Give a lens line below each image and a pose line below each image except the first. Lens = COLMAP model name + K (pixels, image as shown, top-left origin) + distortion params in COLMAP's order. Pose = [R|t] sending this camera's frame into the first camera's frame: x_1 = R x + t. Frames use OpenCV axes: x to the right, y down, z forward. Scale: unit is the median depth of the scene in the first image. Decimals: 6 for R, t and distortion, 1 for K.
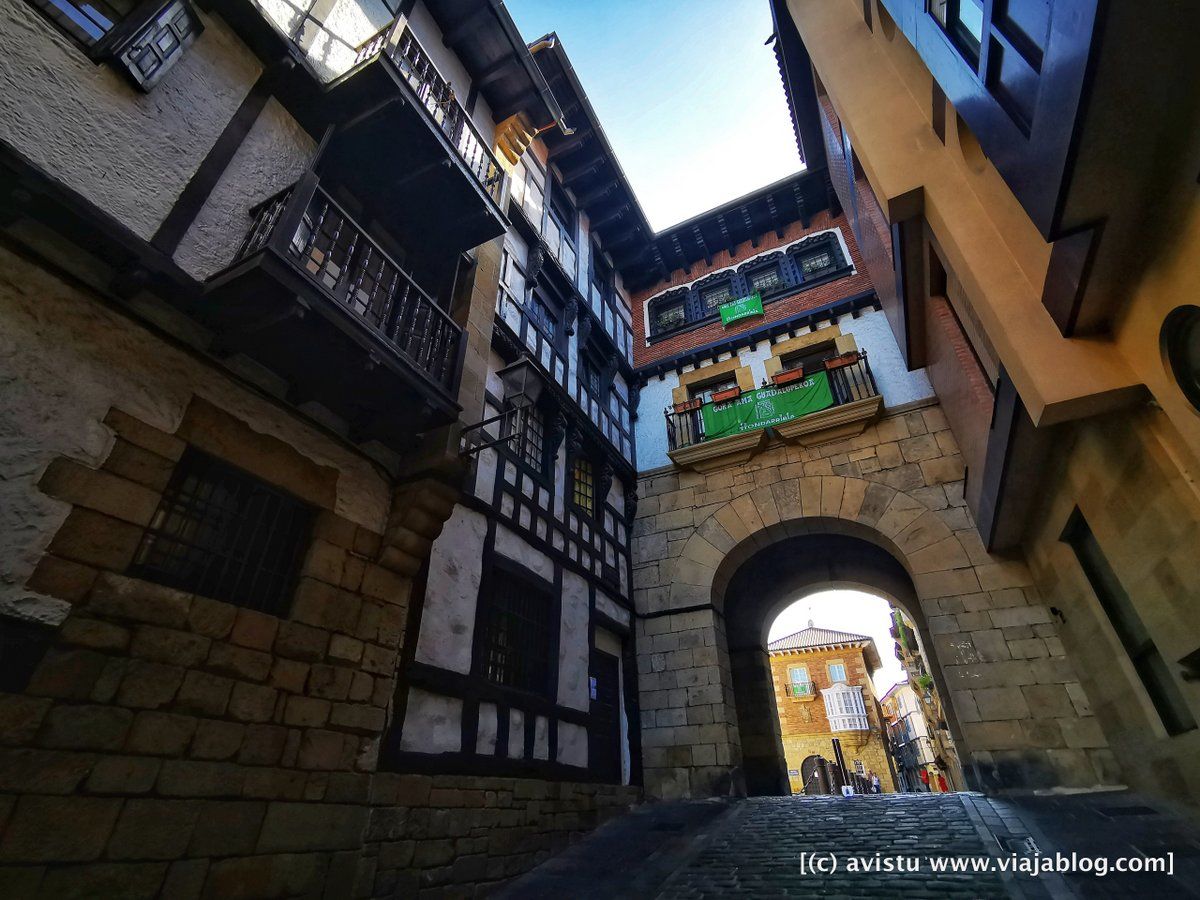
lens RADIAL K [[561.6, 0, 600.0], [0, 561.6, 450.0], [0, 0, 1]] dist [0.000146, 0.000483]
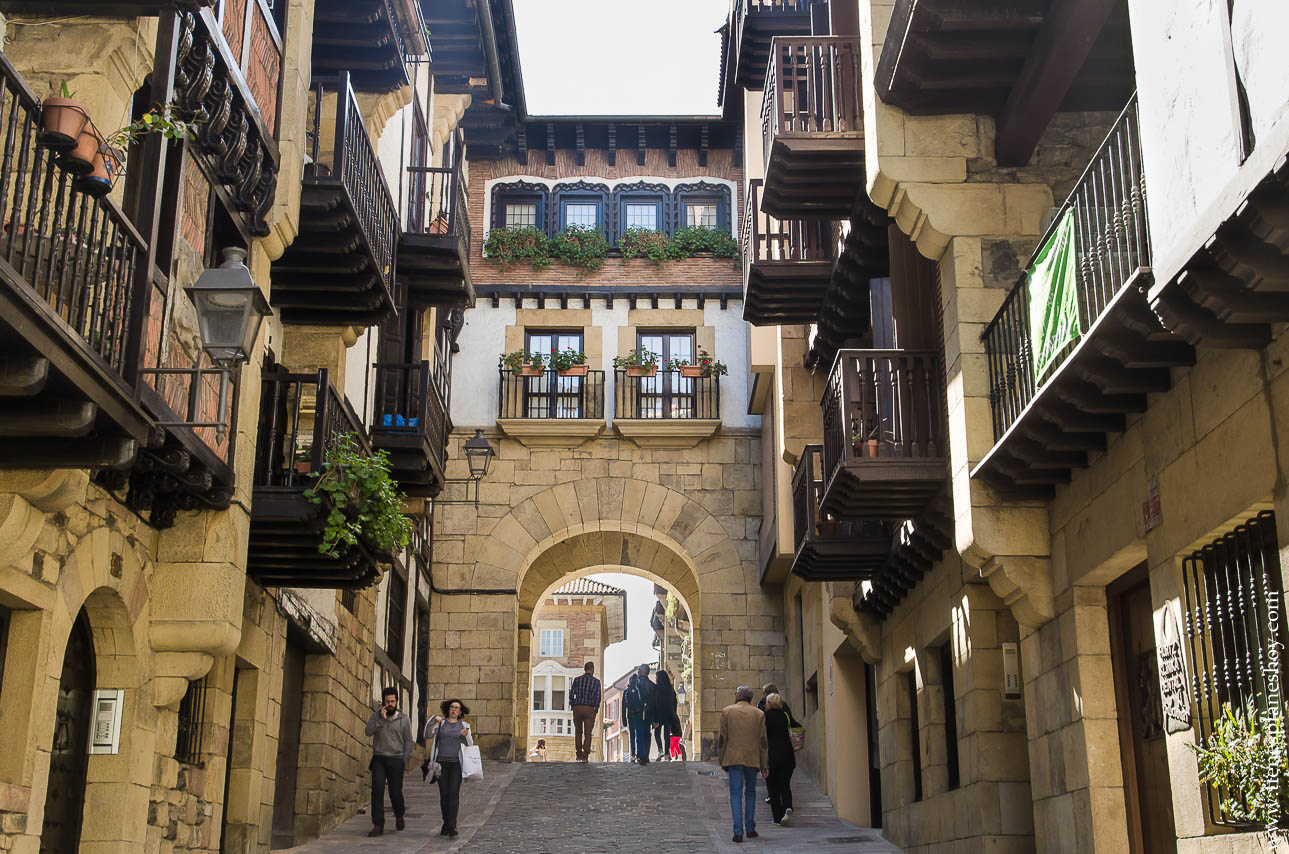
lens RADIAL K [[1544.4, 0, 644.5], [0, 1544.4, 427.0], [0, 0, 1]] dist [0.014877, 0.015553]
pose [[0.890011, 0.148069, 0.431226, -0.771891], [-0.255327, 0.945446, 0.202336, -0.573576], [-0.377742, -0.290185, 0.879263, -1.320663]]
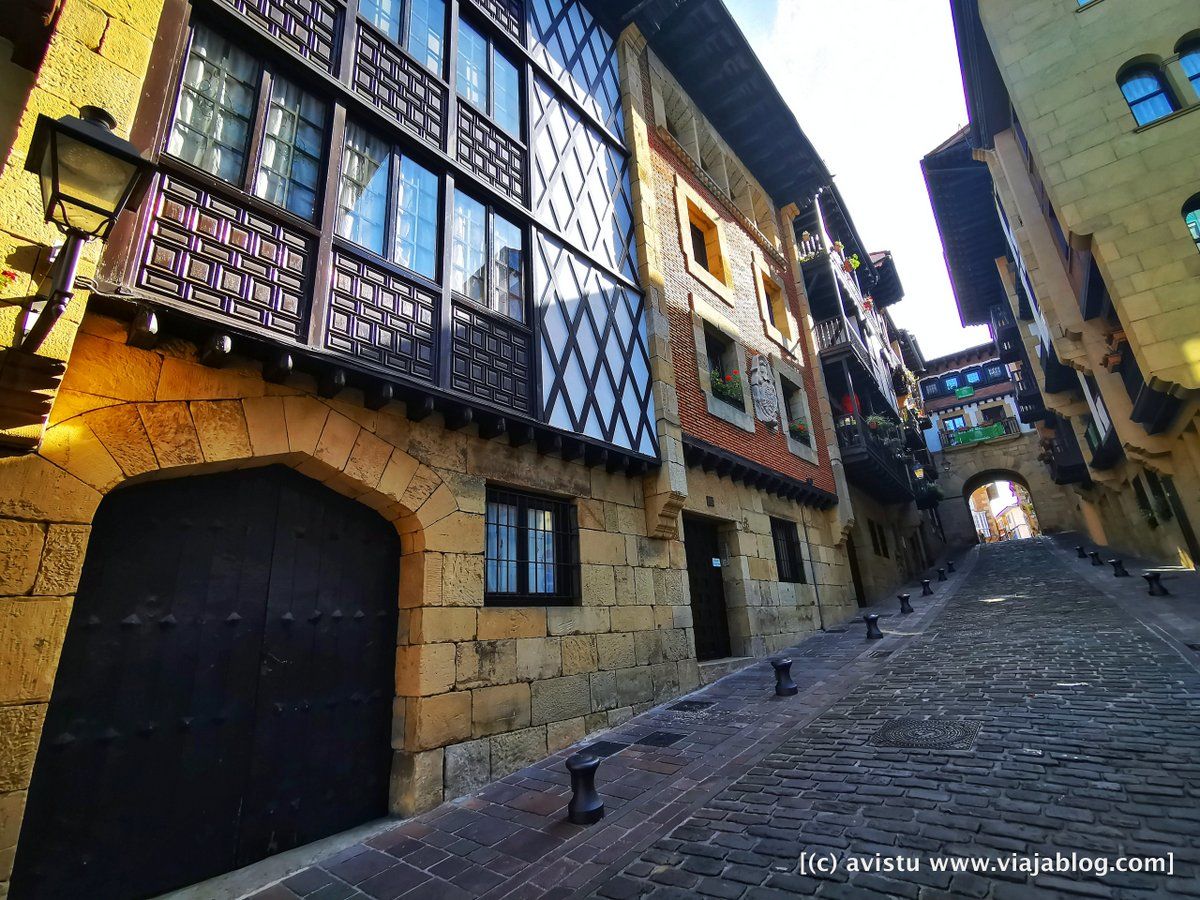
lens RADIAL K [[561.6, 0, 600.0], [0, 561.6, 450.0], [0, 0, 1]] dist [0.000146, 0.000483]
pose [[0.982902, -0.108271, -0.148932, -1.354277], [0.141790, 0.961090, 0.237068, -1.051943], [0.117469, -0.254131, 0.960010, -2.327172]]
